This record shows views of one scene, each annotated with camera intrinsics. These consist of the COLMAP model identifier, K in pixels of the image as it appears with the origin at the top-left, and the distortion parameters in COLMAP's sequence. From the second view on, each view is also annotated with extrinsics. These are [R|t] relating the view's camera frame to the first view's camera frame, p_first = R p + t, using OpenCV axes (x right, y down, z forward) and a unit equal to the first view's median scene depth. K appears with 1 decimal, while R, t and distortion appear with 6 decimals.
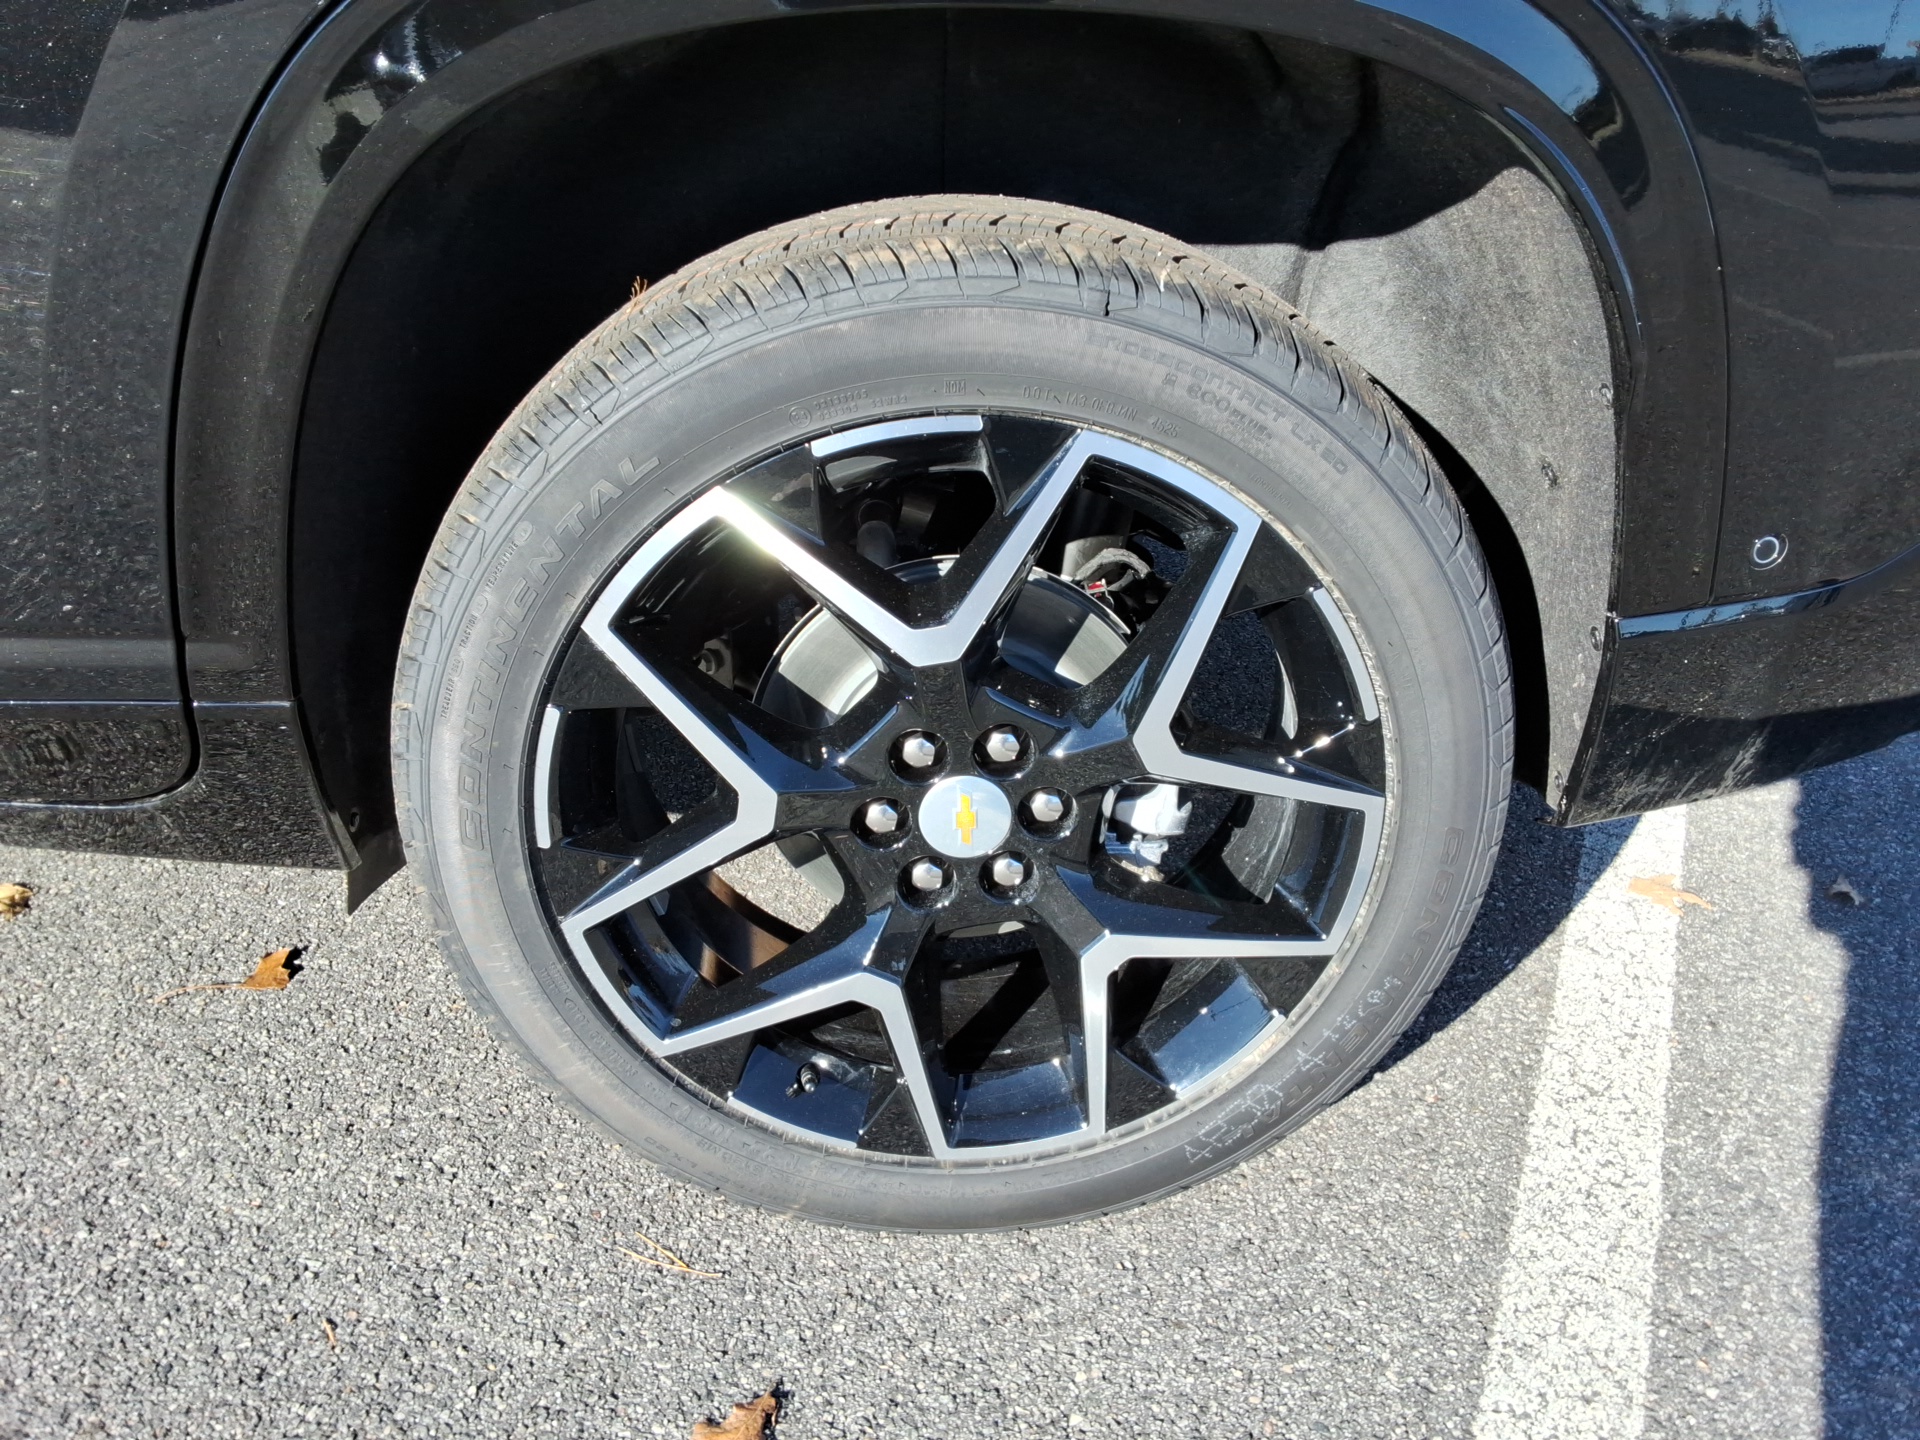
lens RADIAL K [[1511.8, 0, 1012.5], [0, 1511.8, 727.8], [0, 0, 1]] dist [0.128711, -0.169769]
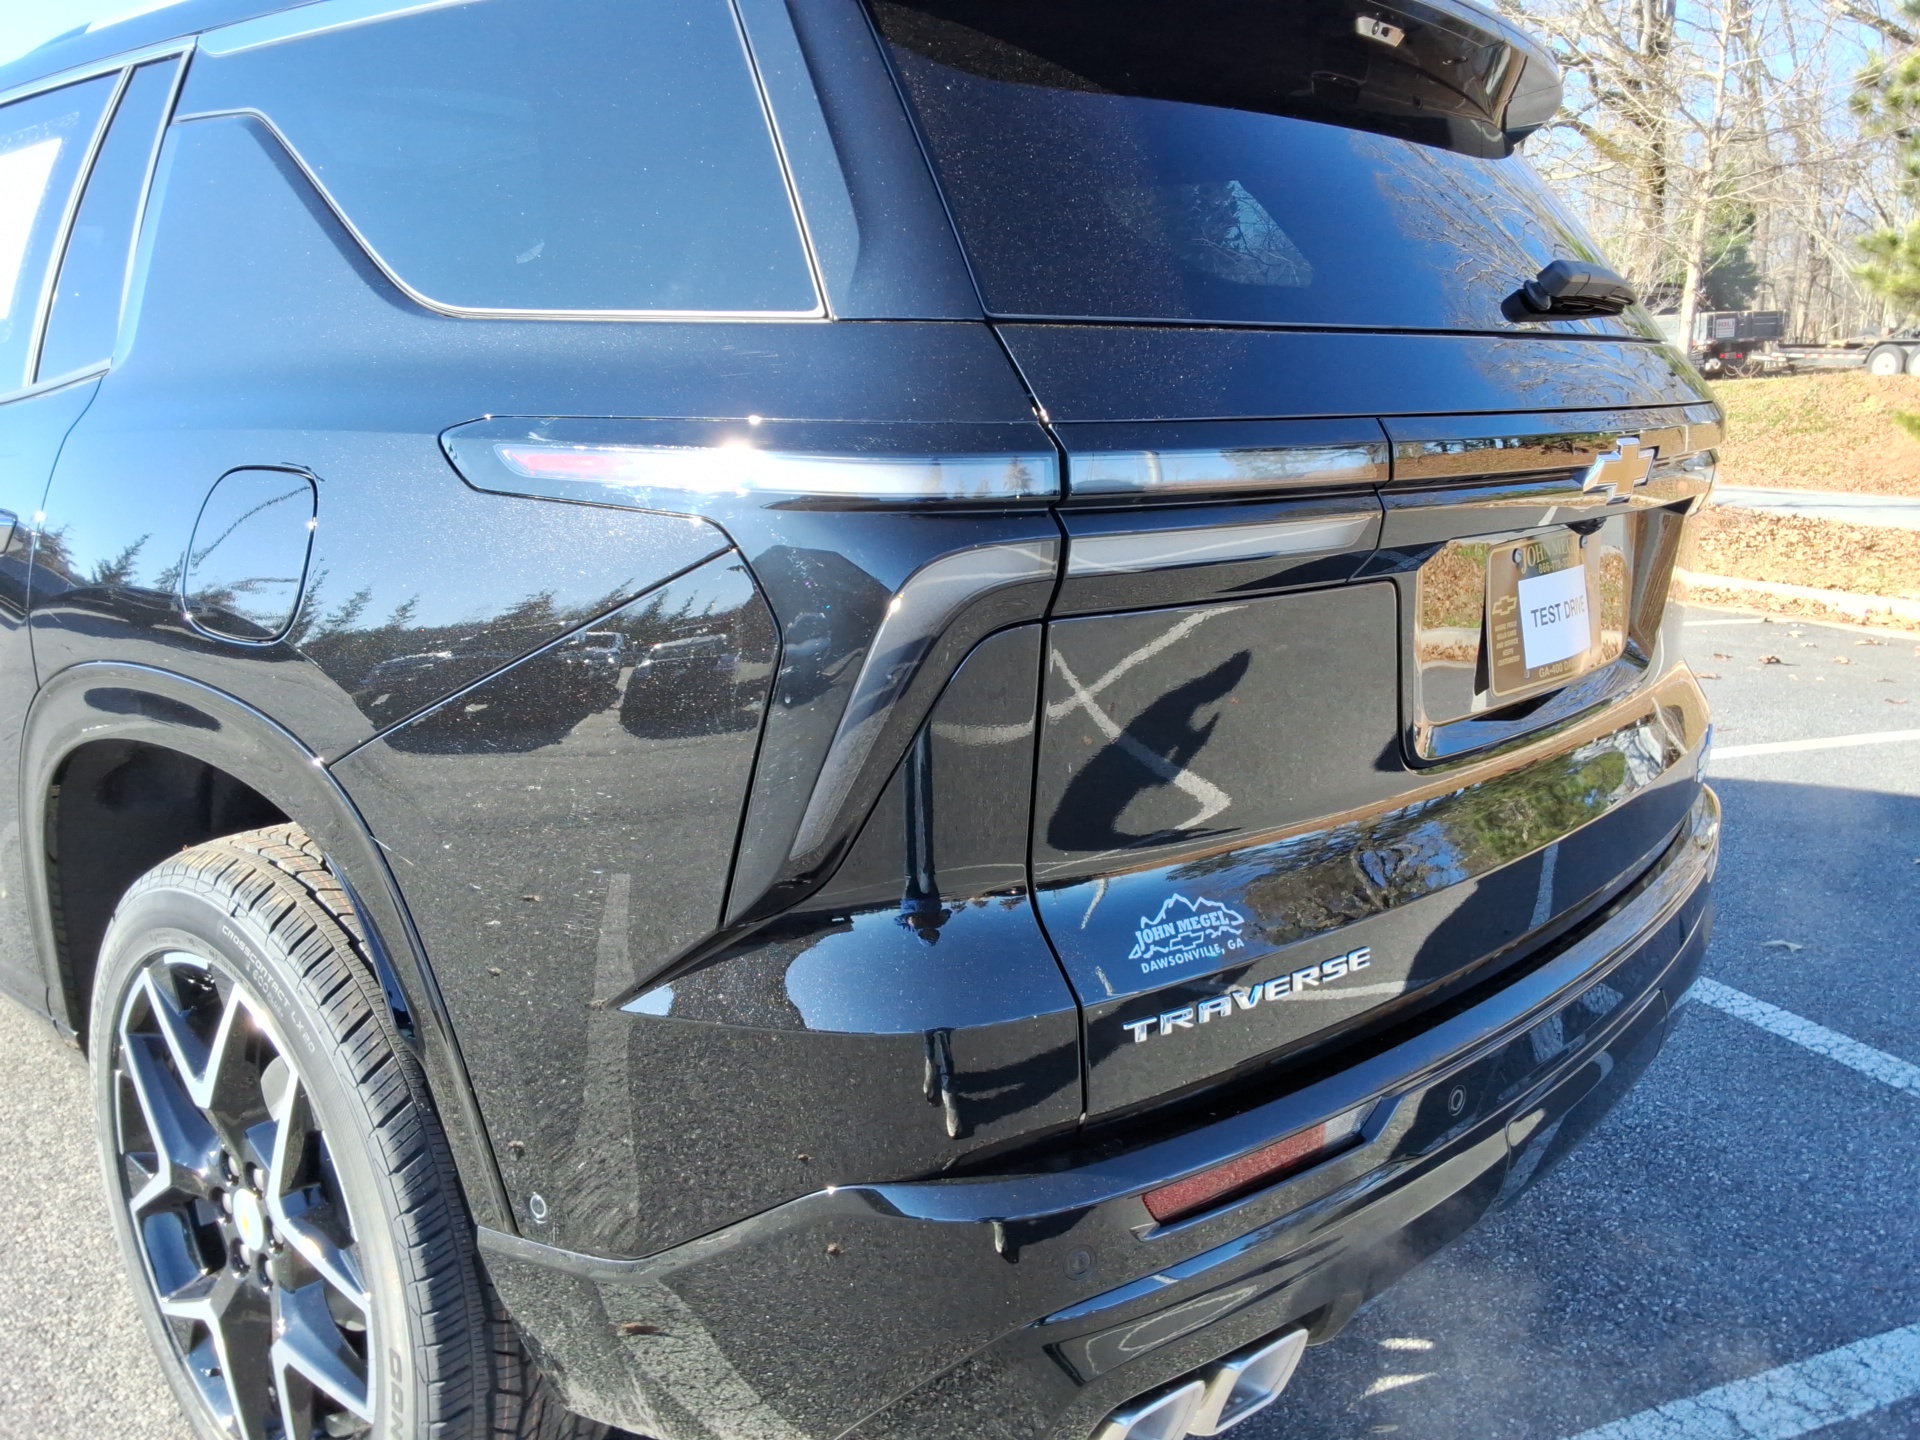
lens RADIAL K [[1549.0, 0, 991.3], [0, 1549.0, 702.7], [0, 0, 1]] dist [0.096749, -0.146774]
pose [[0.720093, 0.086505, -0.688464, 1.529642], [-0.281538, 0.943281, -0.175950, -0.353513], [0.634195, 0.320529, 0.703604, 0.207593]]
